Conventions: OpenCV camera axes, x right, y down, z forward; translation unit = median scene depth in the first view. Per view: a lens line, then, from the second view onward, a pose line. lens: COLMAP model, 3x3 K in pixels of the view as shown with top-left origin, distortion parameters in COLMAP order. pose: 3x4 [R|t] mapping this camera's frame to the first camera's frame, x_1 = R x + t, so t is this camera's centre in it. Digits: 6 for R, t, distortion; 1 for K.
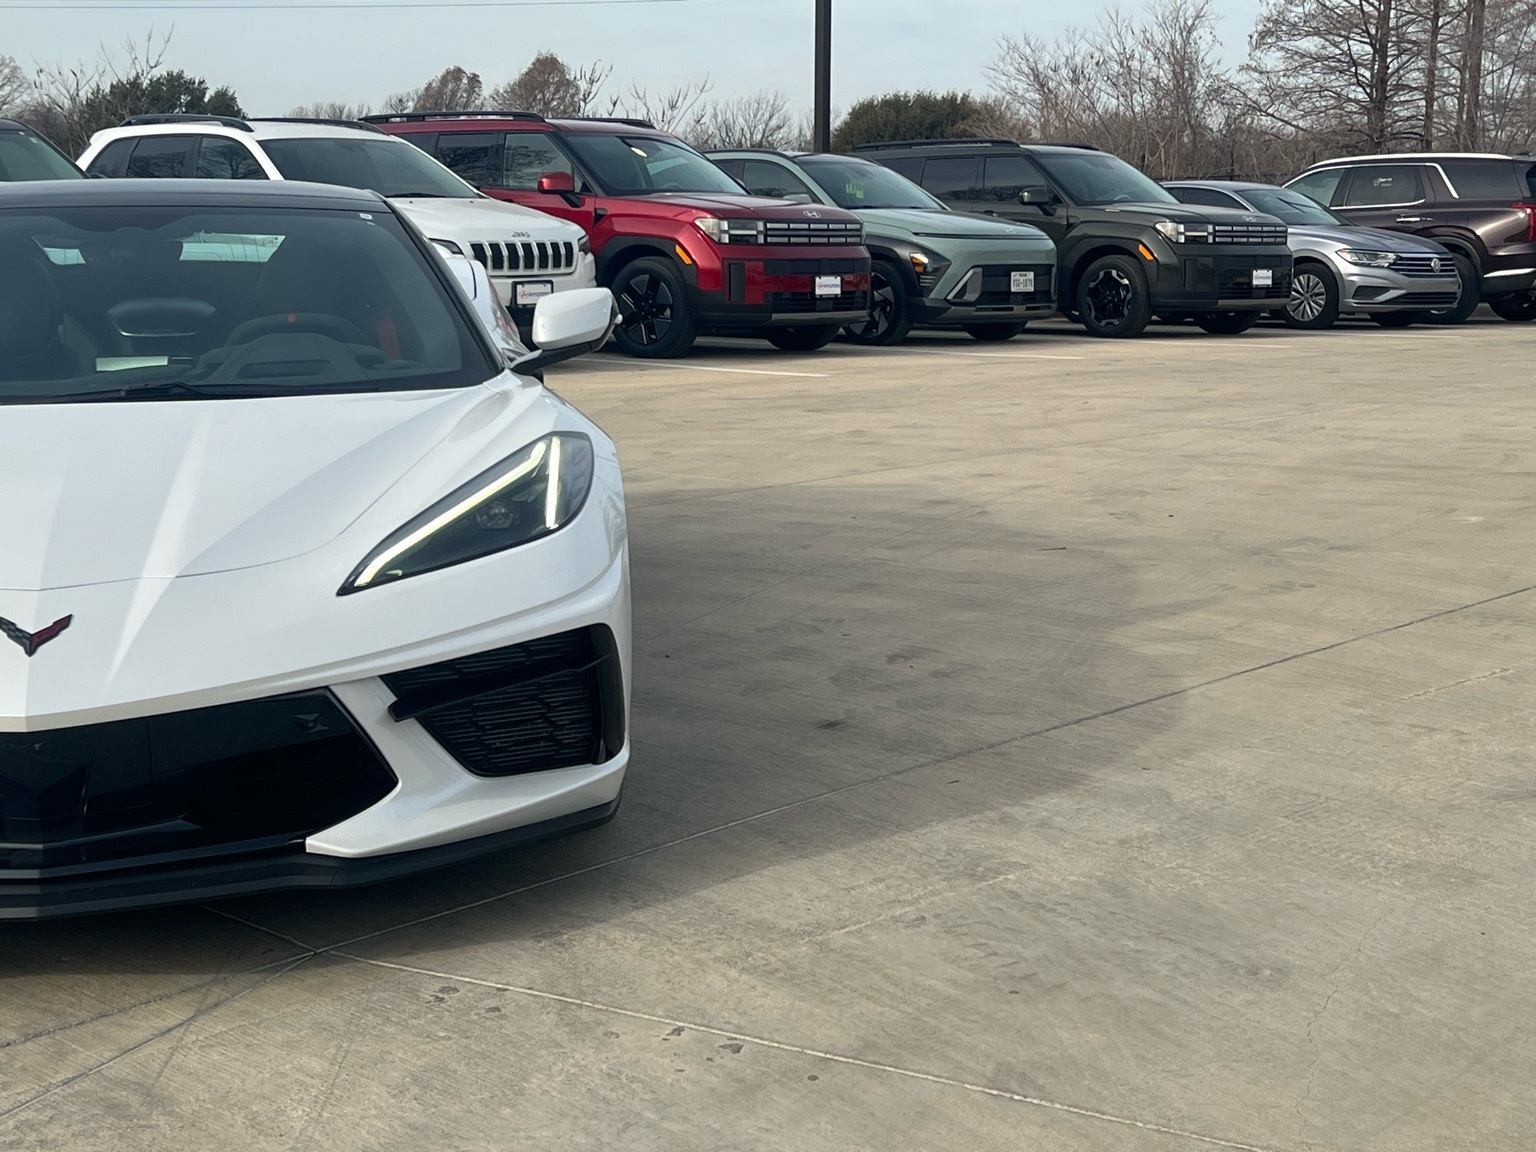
lens RADIAL K [[2351.4, 0, 758.8], [0, 2351.4, 583.9], [0, 0, 1]] dist [0.240055, -0.892430]
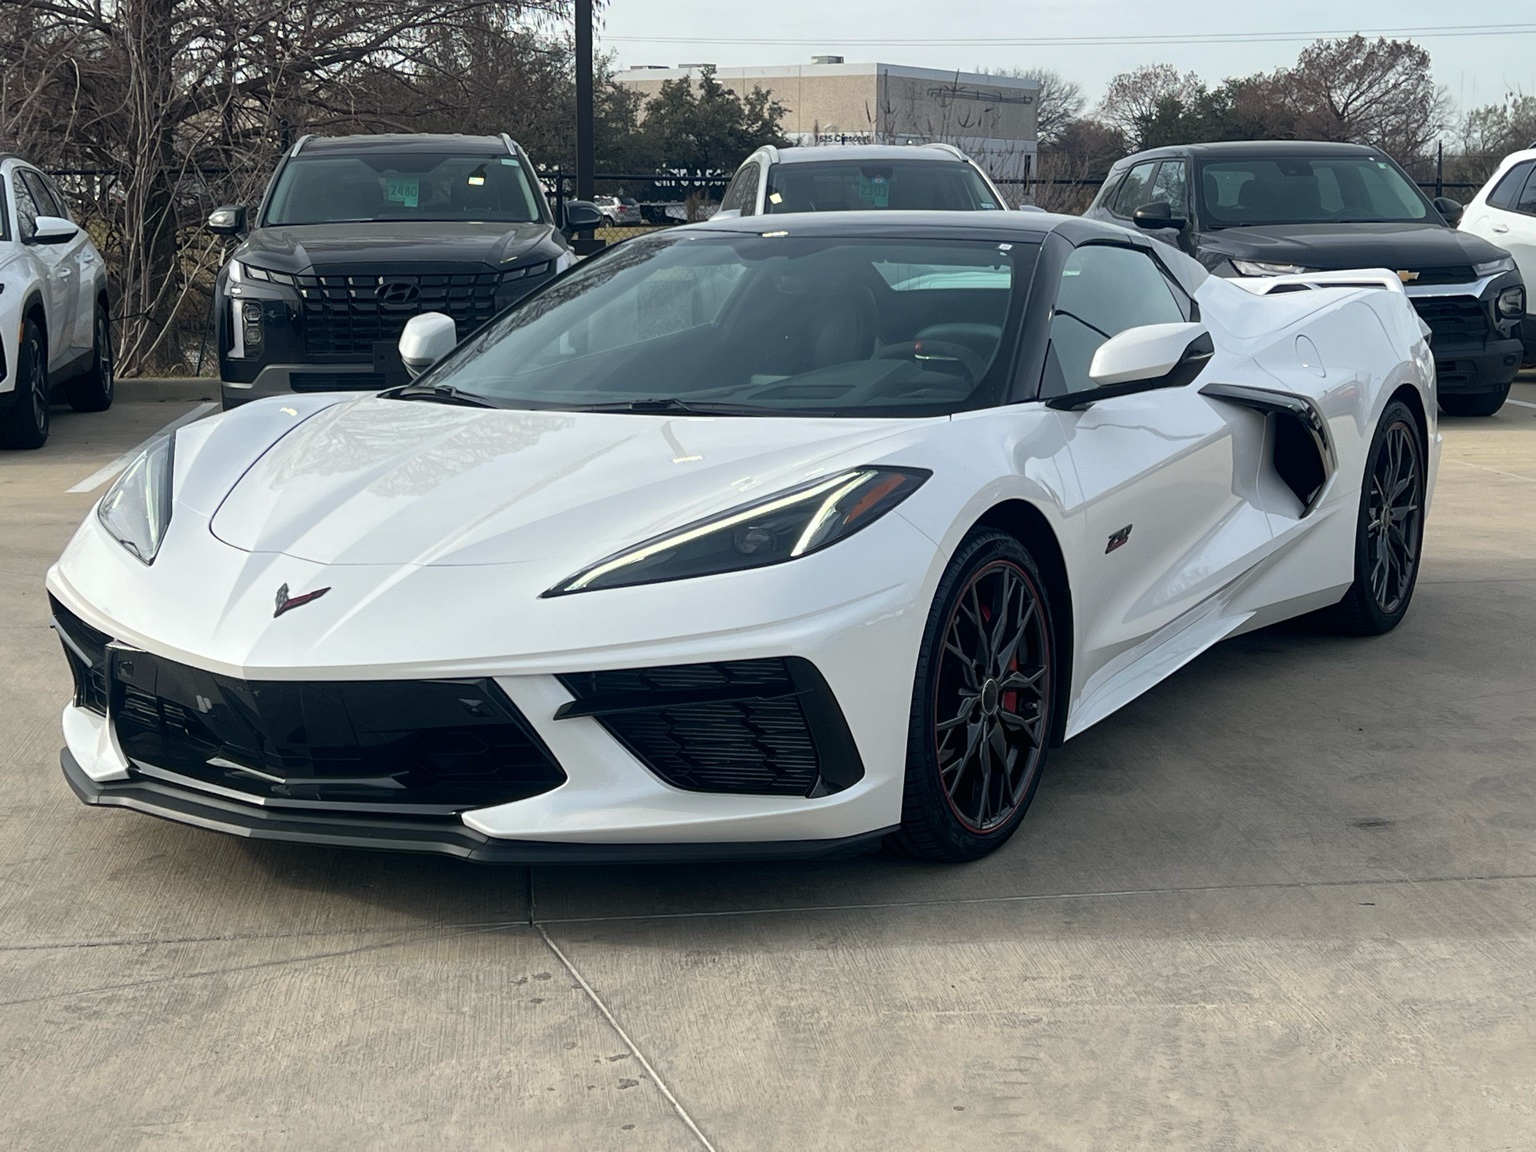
lens RADIAL K [[2351.4, 0, 758.8], [0, 2351.4, 583.9], [0, 0, 1]] dist [0.240055, -0.892430]
pose [[0.762435, 0.102500, -0.638895, 0.558396], [-0.107943, 0.993686, 0.030606, -0.042738], [0.637998, 0.045629, 0.768685, 0.222775]]
